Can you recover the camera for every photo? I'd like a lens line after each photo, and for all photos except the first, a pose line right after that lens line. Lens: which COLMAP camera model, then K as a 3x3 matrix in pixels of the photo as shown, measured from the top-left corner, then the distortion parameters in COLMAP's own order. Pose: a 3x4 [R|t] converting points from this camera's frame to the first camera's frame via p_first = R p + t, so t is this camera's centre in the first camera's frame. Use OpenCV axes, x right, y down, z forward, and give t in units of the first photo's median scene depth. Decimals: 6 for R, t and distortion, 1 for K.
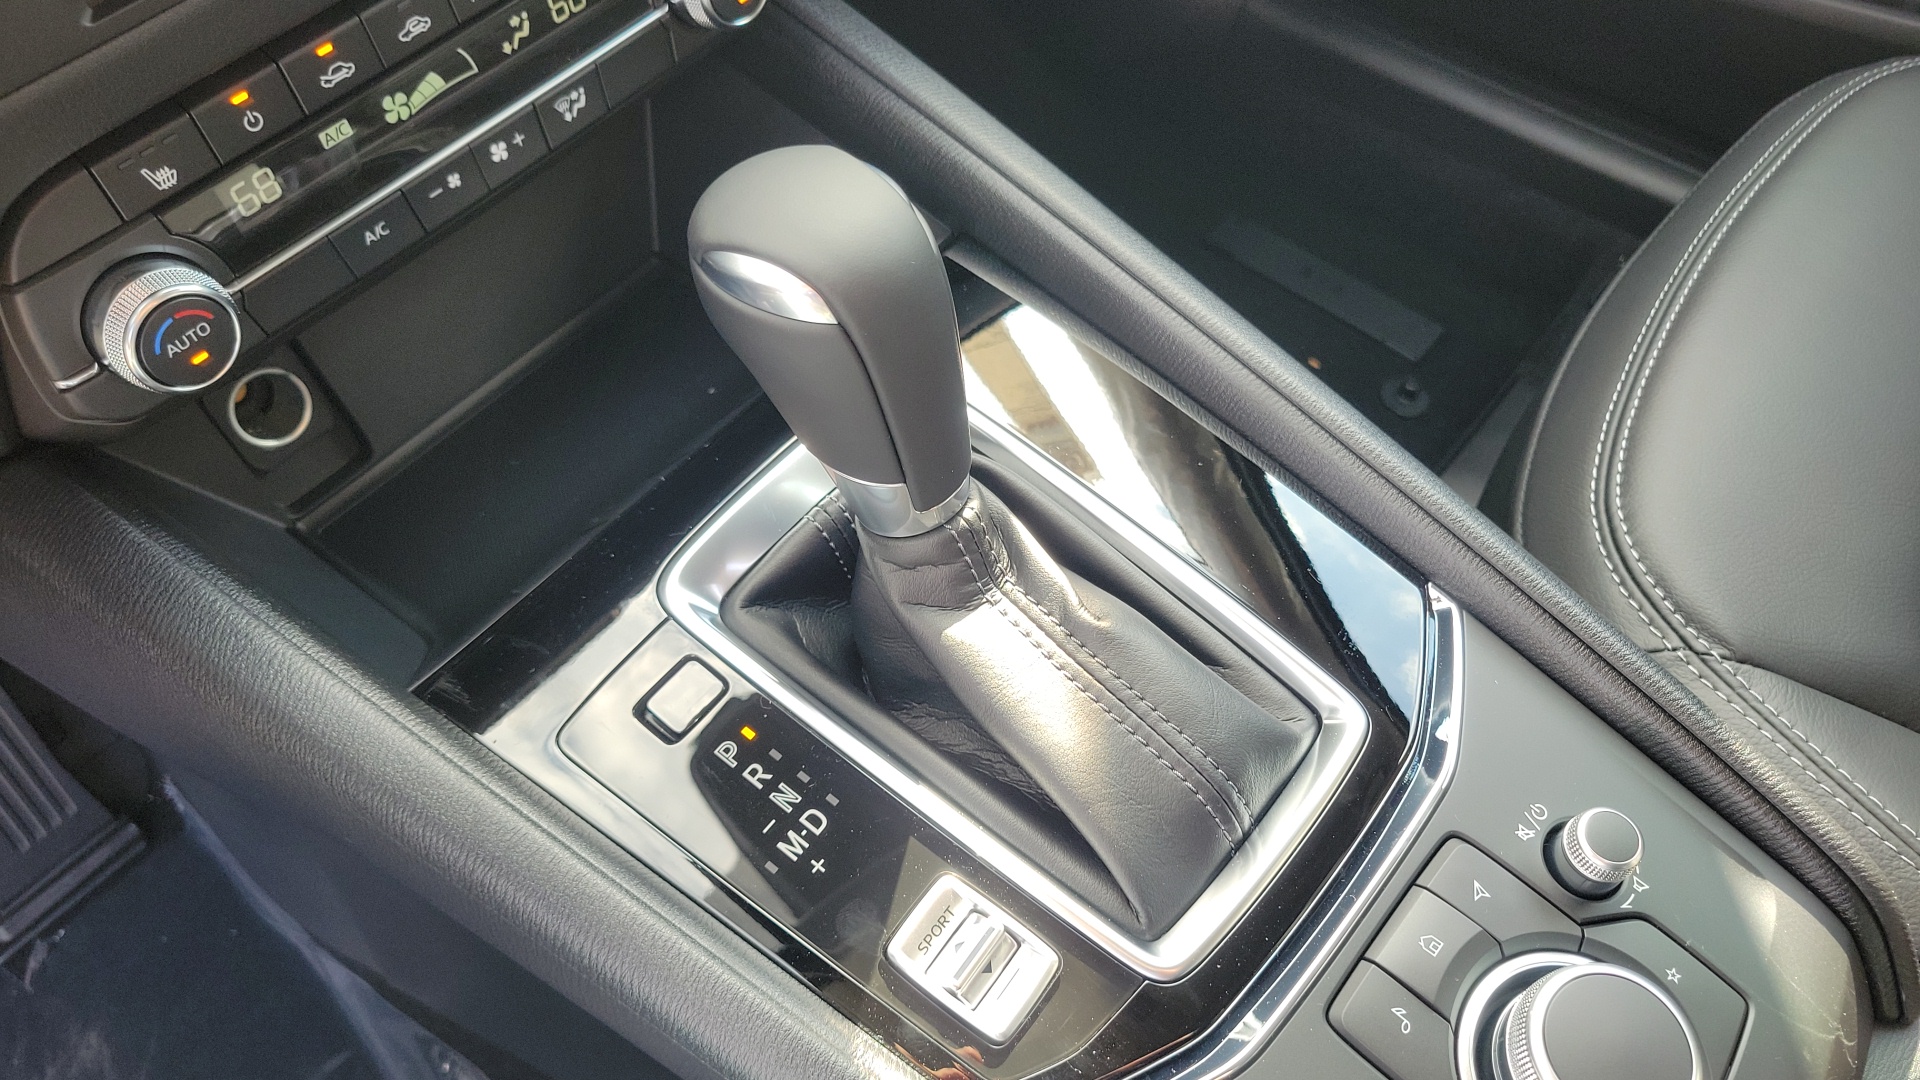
lens RADIAL K [[1467.5, 0, 959.0], [0, 1467.5, 552.5], [0, 0, 1]] dist [0.026735, -0.017104]
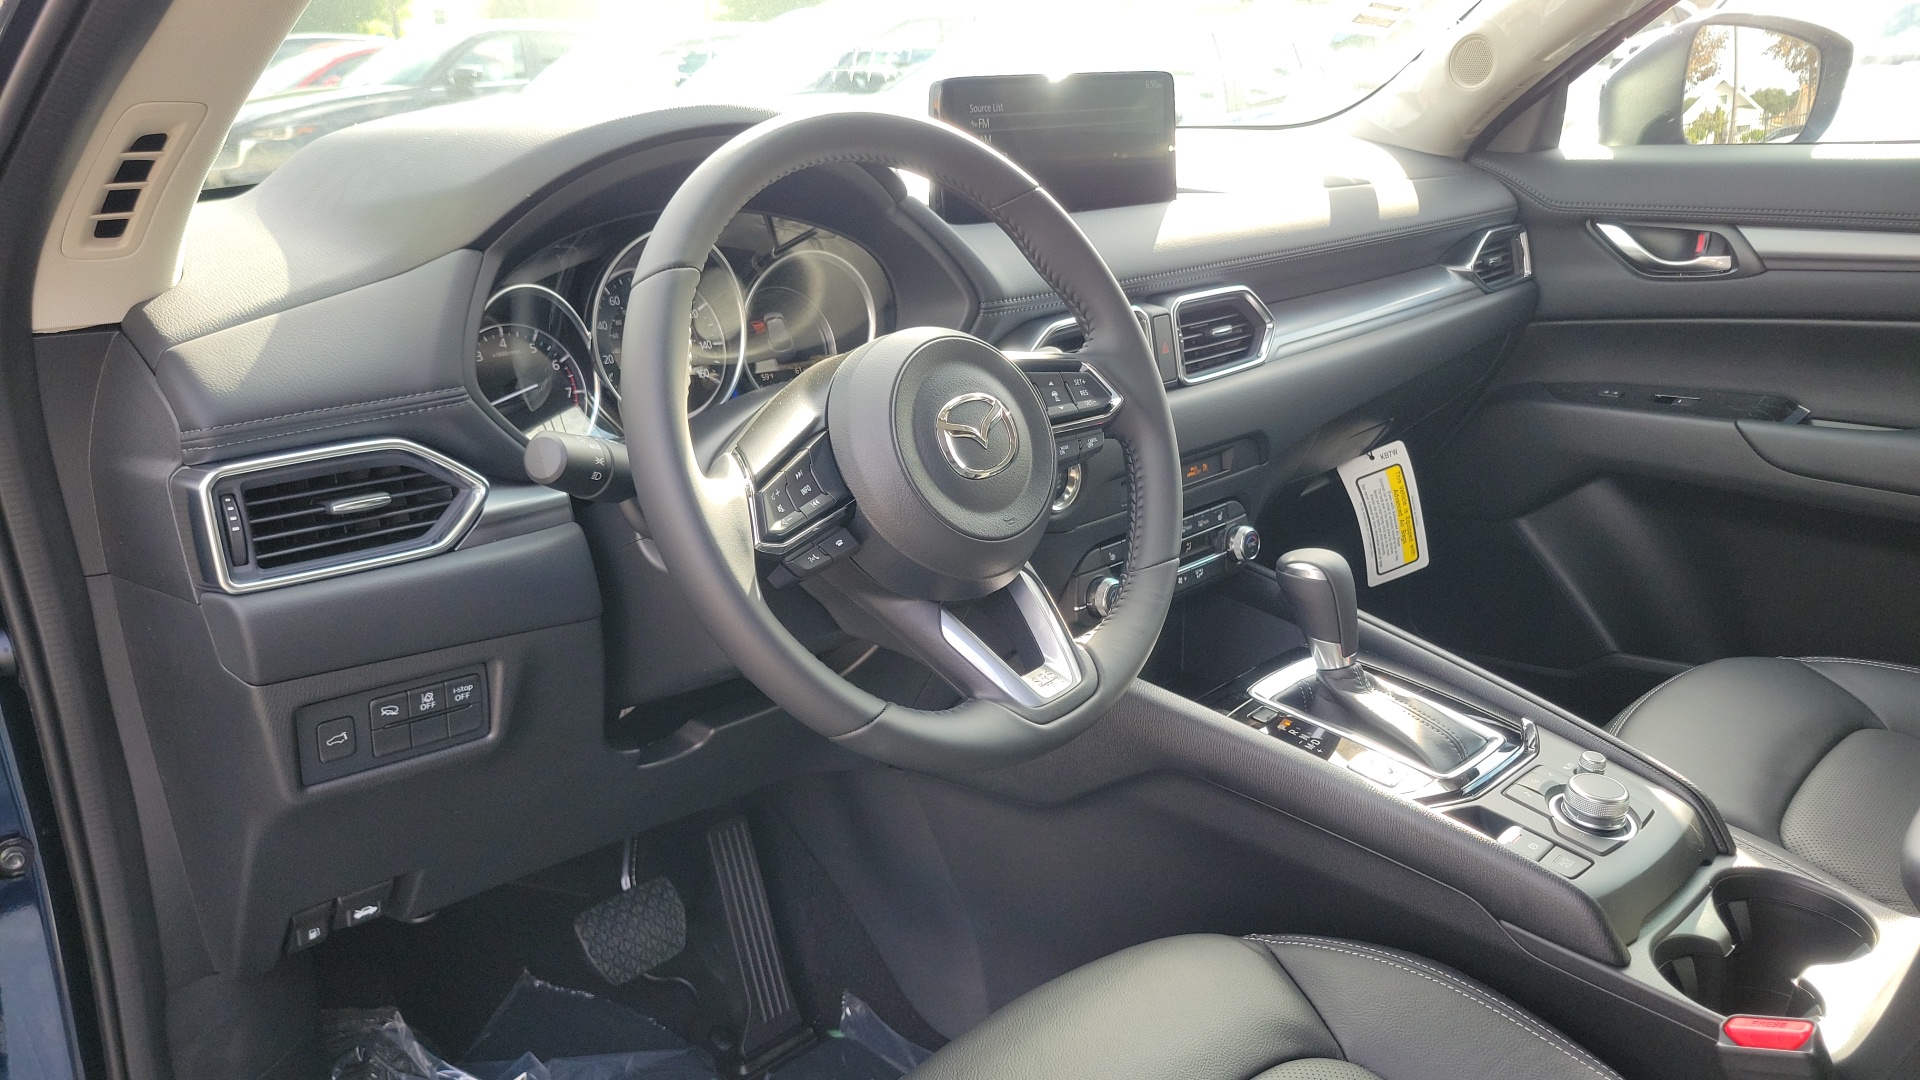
lens RADIAL K [[1467.5, 0, 951.7], [0, 1467.5, 549.0], [0, 0, 1]] dist [0.026735, -0.017104]
pose [[0.995392, 0.033578, -0.089814, -0.538579], [-0.079995, 0.807243, -0.584773, 1.553291], [0.052867, 0.589263, 0.806210, -1.569340]]
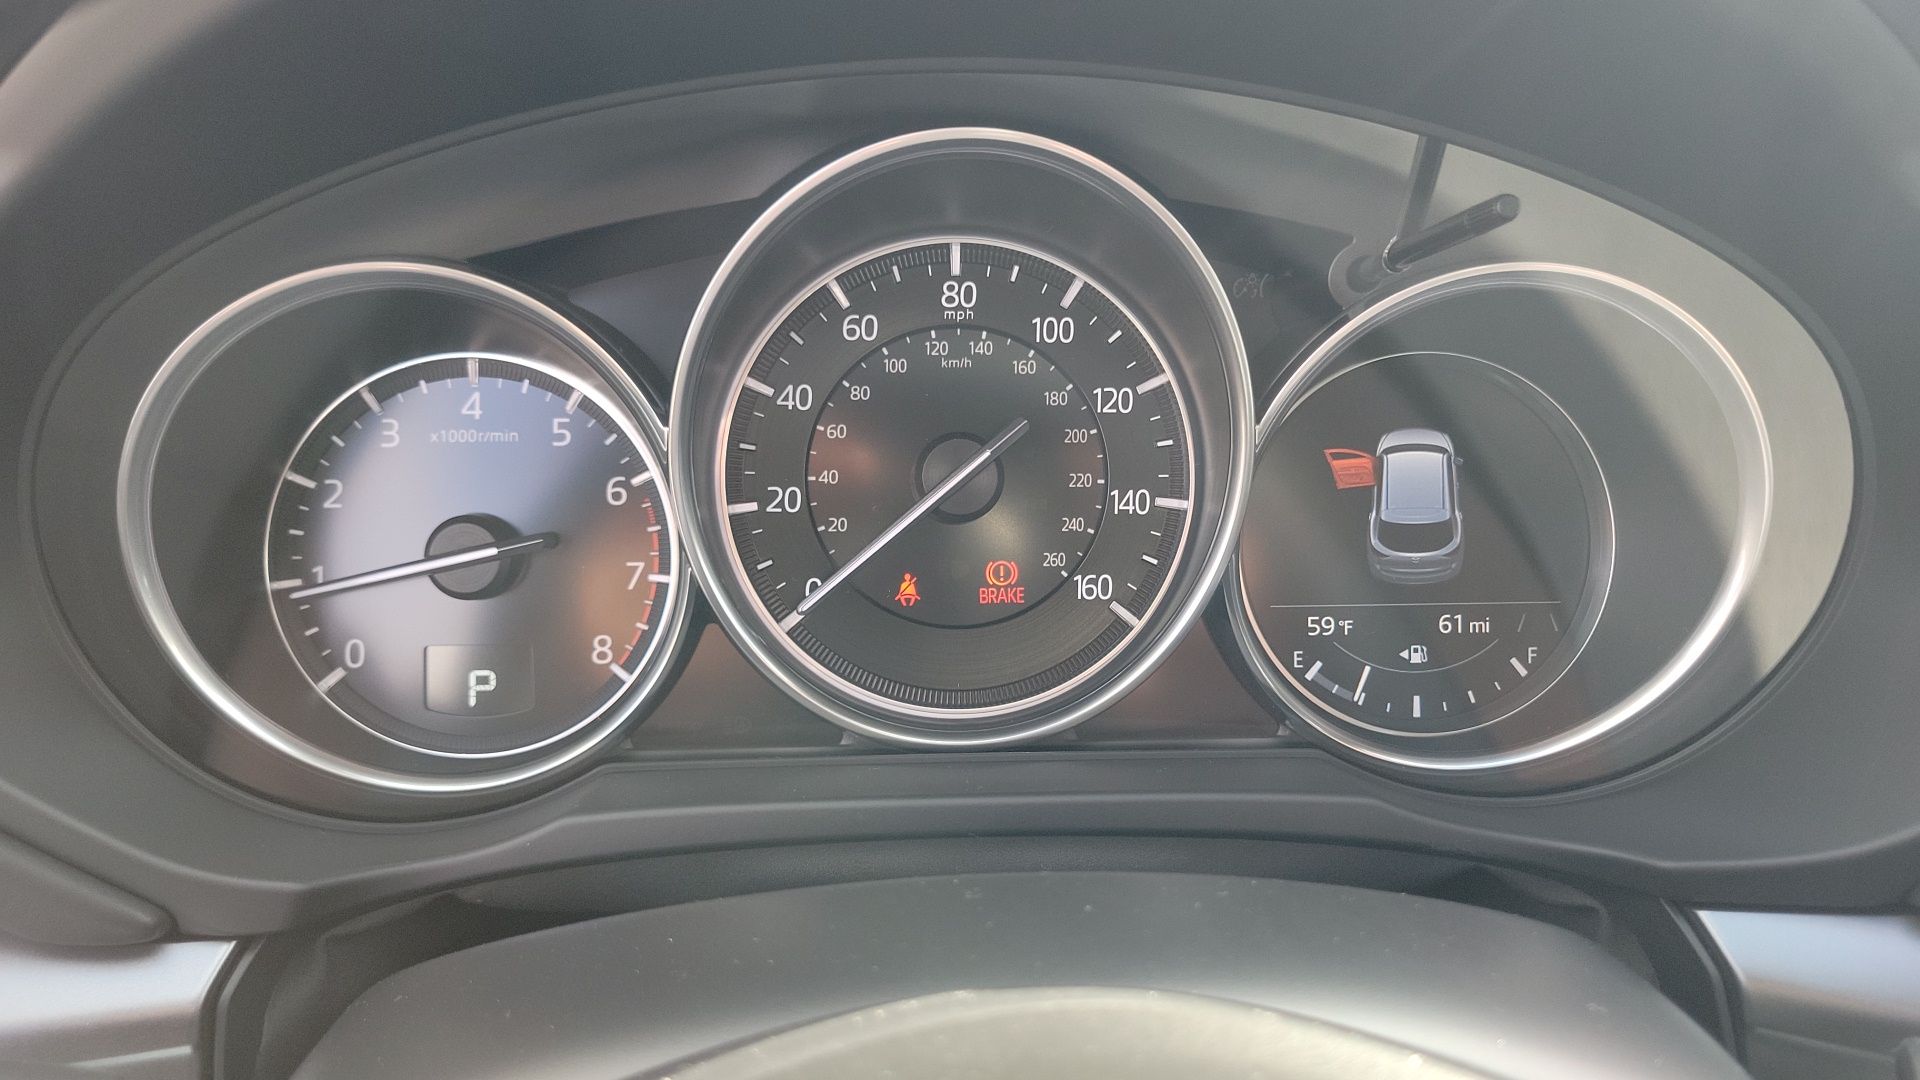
lens RADIAL K [[1501.1, 0, 950.2], [0, 1501.1, 546.0], [0, 0, 1]] dist [-0.000502, 0.002797]
pose [[0.687658, 0.313096, -0.655055, -0.720900], [-0.606142, 0.744216, -0.280598, 0.055456], [0.399647, 0.590012, 0.701547, -0.302531]]
